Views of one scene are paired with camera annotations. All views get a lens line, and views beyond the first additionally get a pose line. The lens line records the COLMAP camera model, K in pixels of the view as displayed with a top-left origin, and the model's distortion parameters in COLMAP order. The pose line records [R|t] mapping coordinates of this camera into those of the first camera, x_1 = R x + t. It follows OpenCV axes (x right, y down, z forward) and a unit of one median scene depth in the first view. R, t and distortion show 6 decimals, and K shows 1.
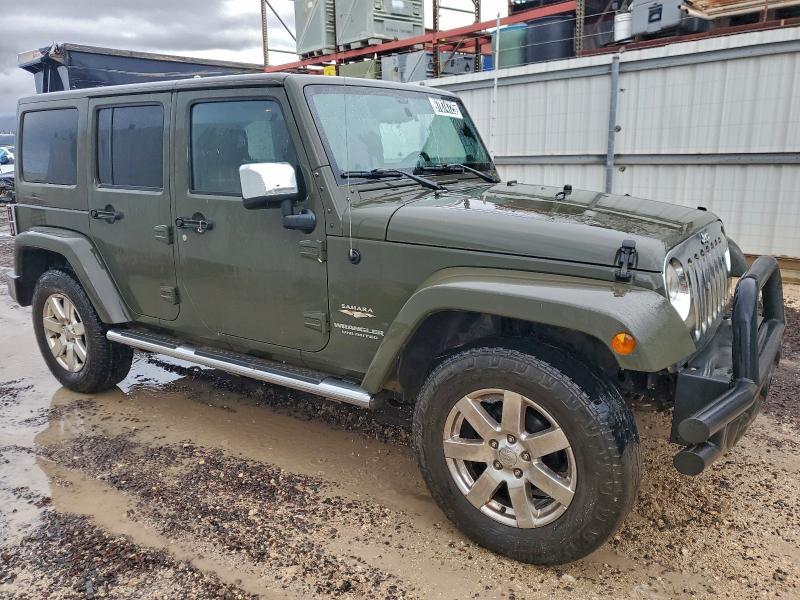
lens RADIAL K [[642.9, 0, 400.0], [0, 642.9, 300.0], [0, 0, 1]] dist [0.028230, -0.001265]
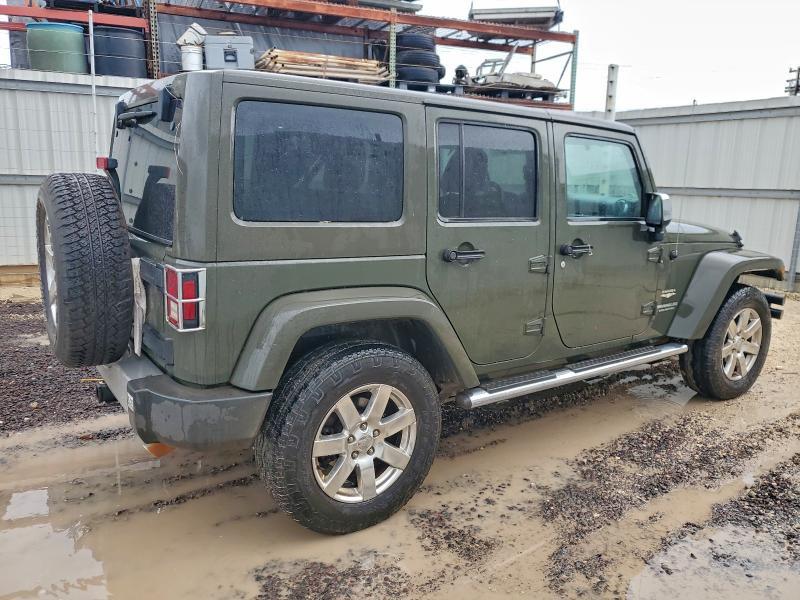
lens RADIAL K [[631.8, 0, 400.0], [0, 631.8, 300.0], [0, 0, 1]] dist [0.002917, 0.002690]
pose [[0.316200, -0.159147, 0.935248, -1.328381], [0.179645, 0.978037, 0.105691, -0.189462], [-0.931528, 0.134593, 0.337846, 0.888944]]
